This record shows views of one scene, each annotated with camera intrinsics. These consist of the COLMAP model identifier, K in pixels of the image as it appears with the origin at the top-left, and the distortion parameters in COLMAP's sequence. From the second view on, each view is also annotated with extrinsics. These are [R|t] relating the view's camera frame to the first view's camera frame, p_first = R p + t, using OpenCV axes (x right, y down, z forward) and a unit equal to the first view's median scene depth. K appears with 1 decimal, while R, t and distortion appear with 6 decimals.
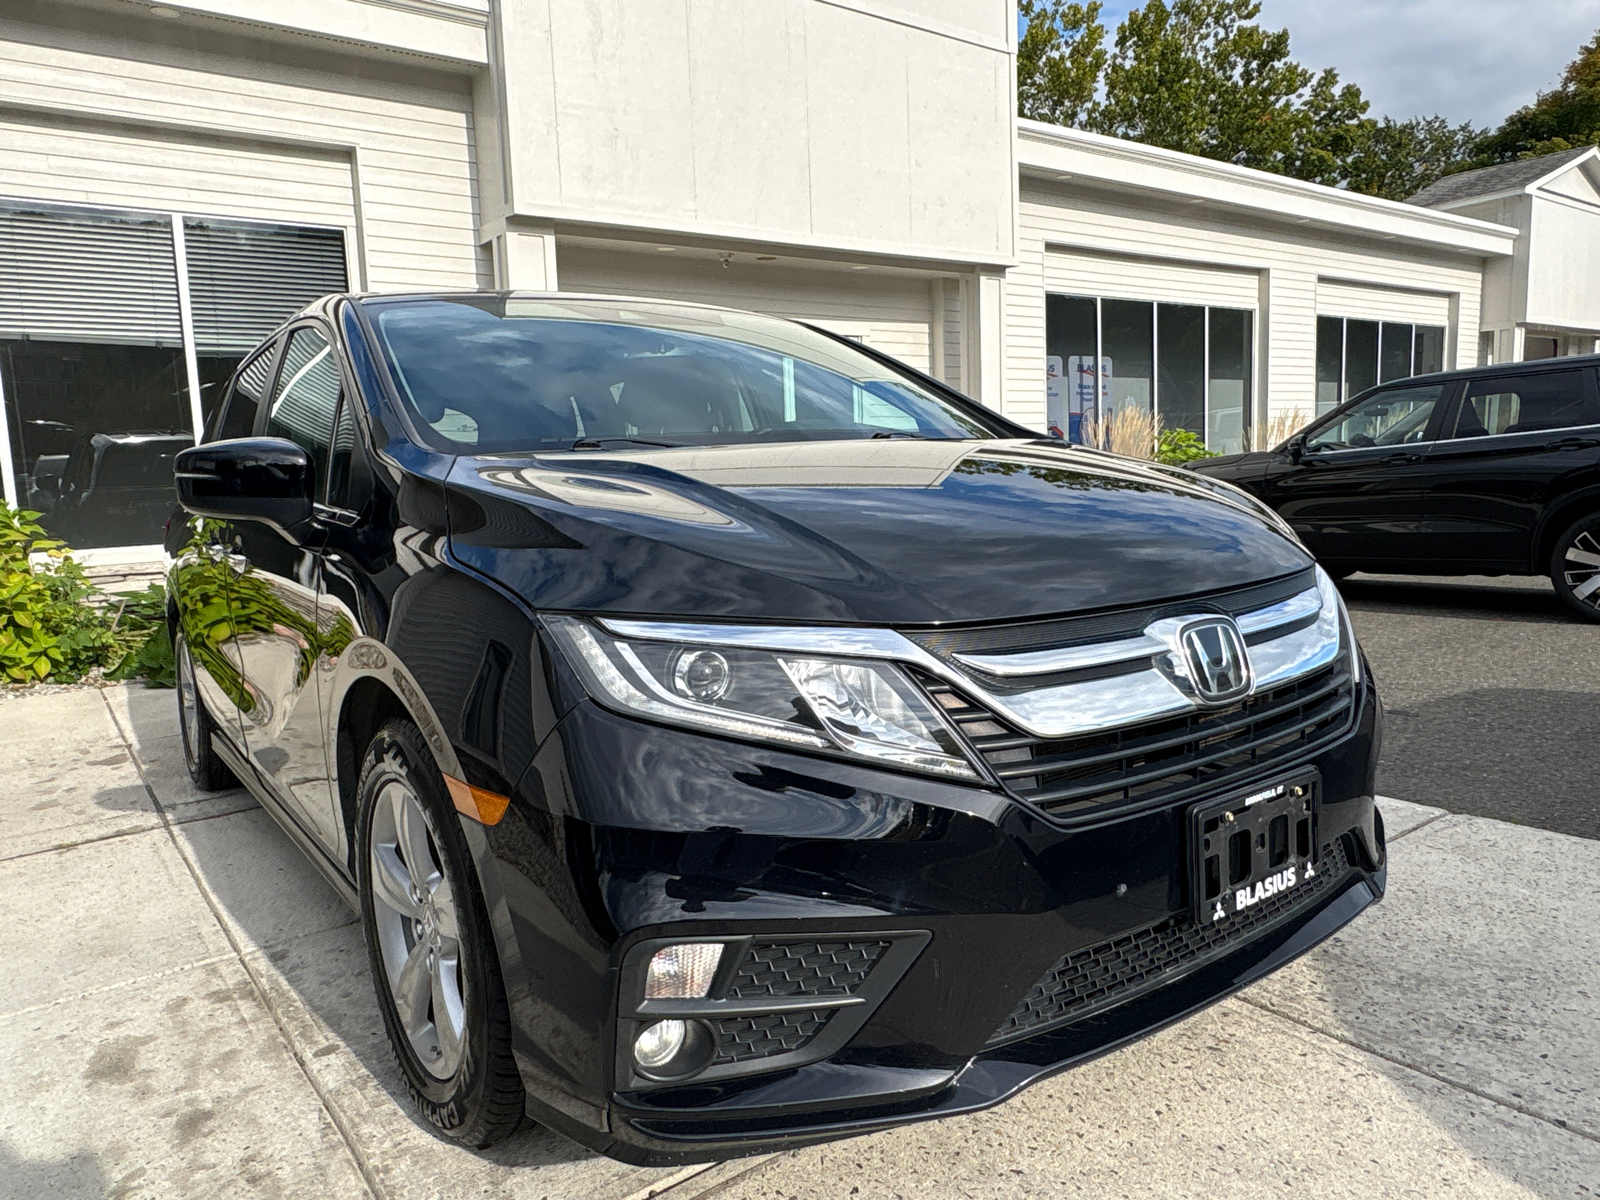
lens RADIAL K [[1092.0, 0, 795.3], [0, 1092.0, 590.4], [0, 0, 1]] dist [-0.001684, 0.003101]
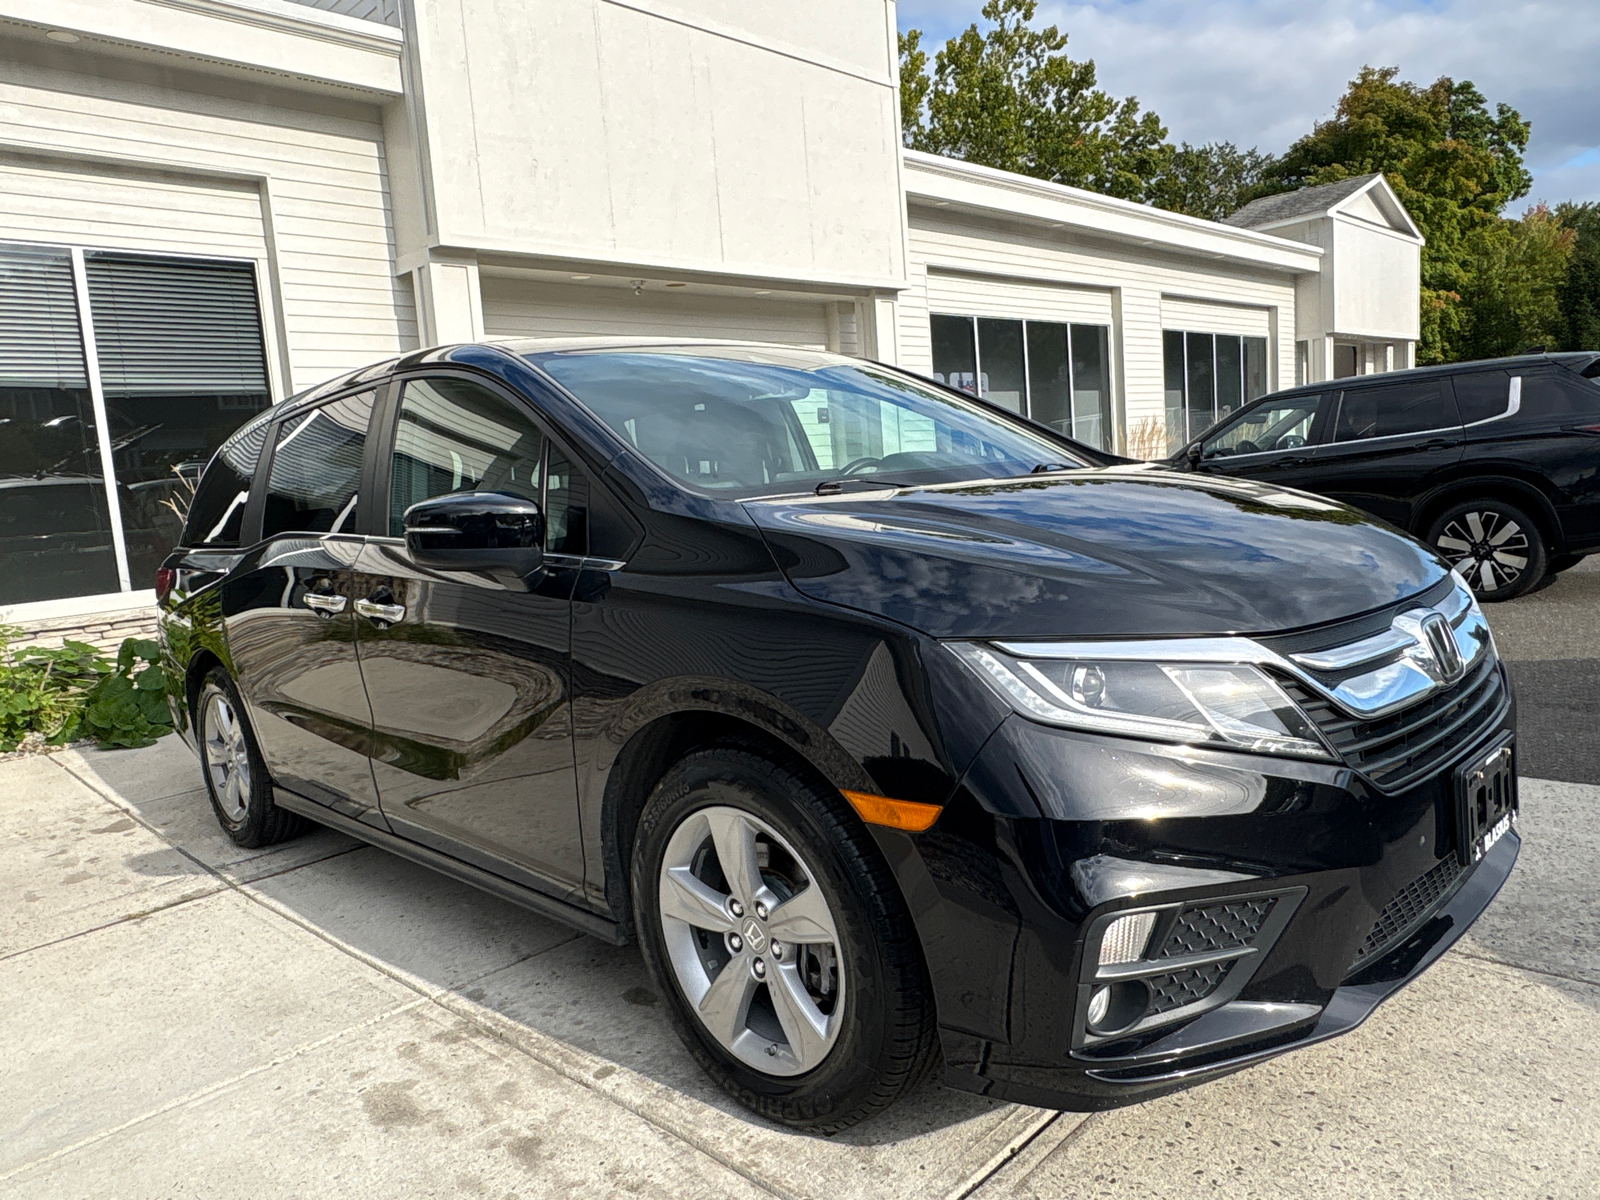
lens RADIAL K [[1092.0, 0, 795.3], [0, 1092.0, 590.4], [0, 0, 1]] dist [-0.001684, 0.003101]
pose [[0.987962, -0.051274, 0.145949, -0.095041], [0.053383, 0.998518, -0.010562, -0.004834], [-0.145191, 0.018226, 0.989236, -0.017913]]
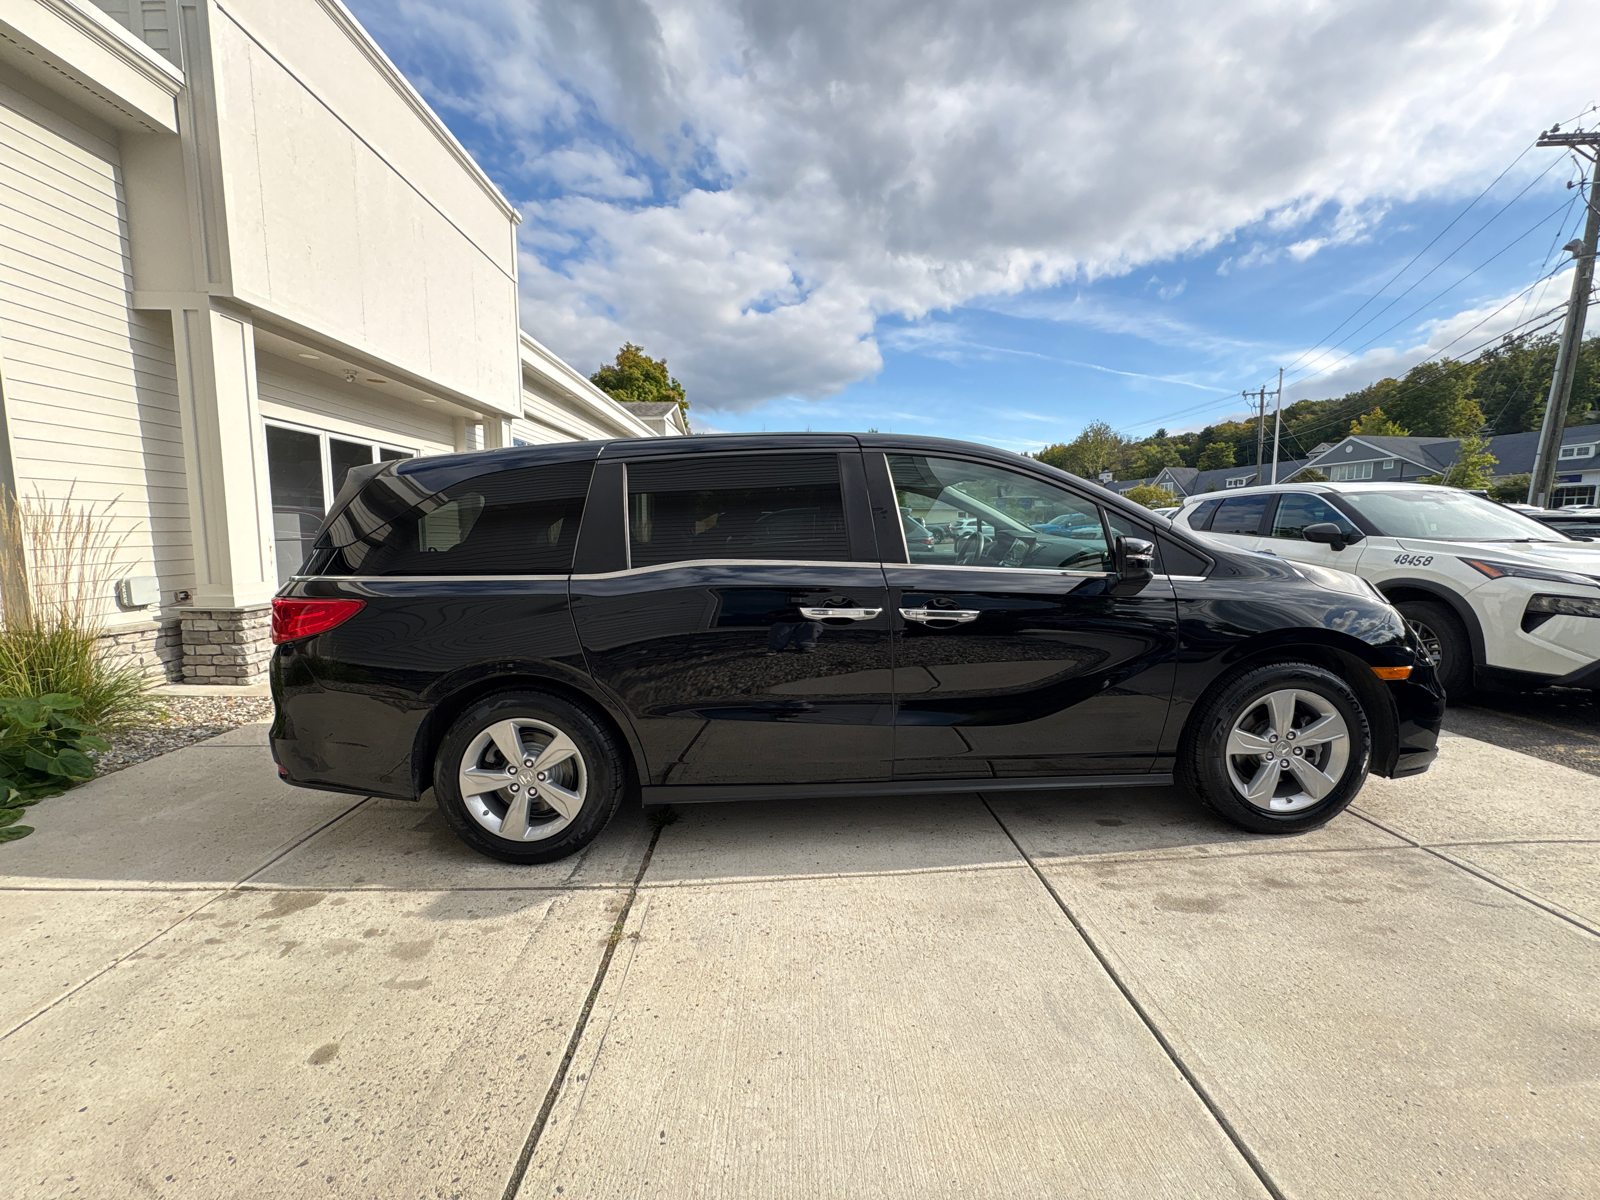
lens RADIAL K [[637.3, 0, 800.4], [0, 637.3, 600.1], [0, 0, 1]] dist [0.001228, -0.001752]
pose [[0.568196, -0.055715, 0.821005, -0.440277], [0.080872, 0.996656, 0.011666, -0.023917], [-0.818909, 0.059768, 0.570802, 0.228820]]
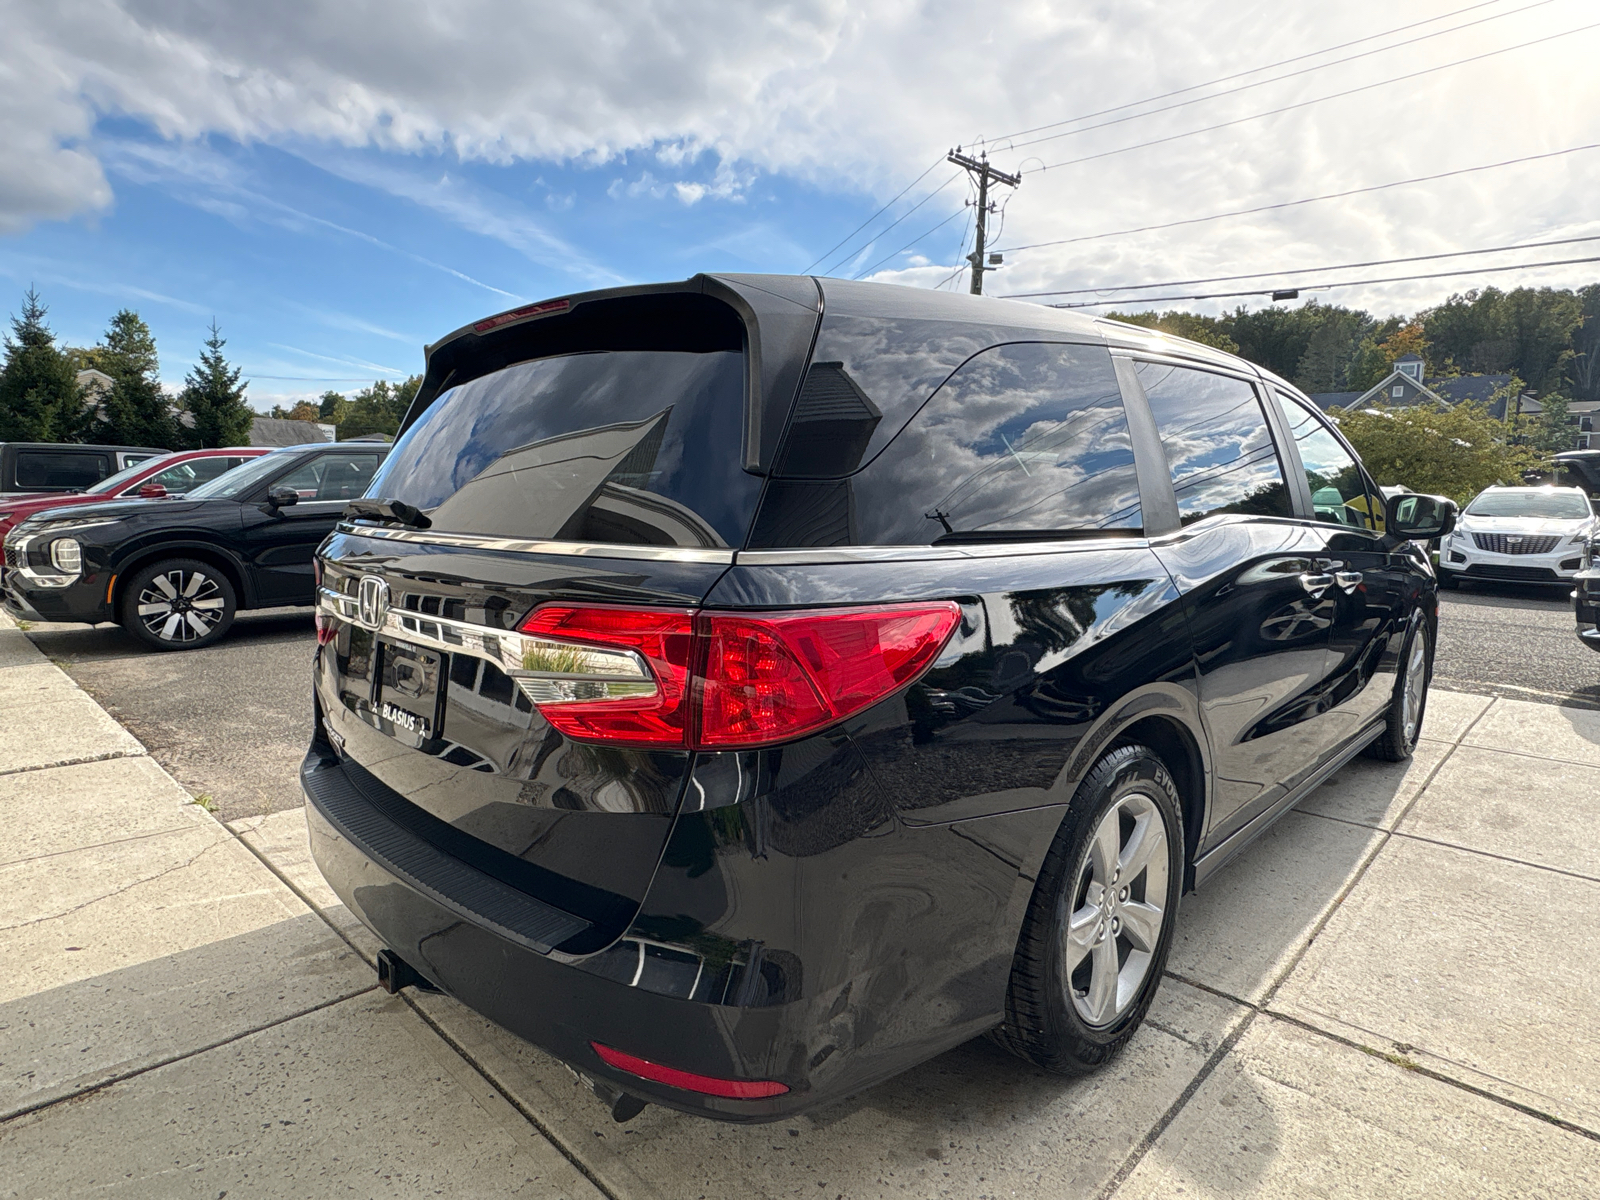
lens RADIAL K [[891.2, 0, 800.6], [0, 891.2, 565.4], [0, 0, 1]] dist [-0.000298, 0.000213]
pose [[-0.177575, -0.038018, 0.983373, -0.483902], [0.100811, 0.993294, 0.056606, -0.056160], [-0.978930, 0.109186, -0.172551, 0.611715]]
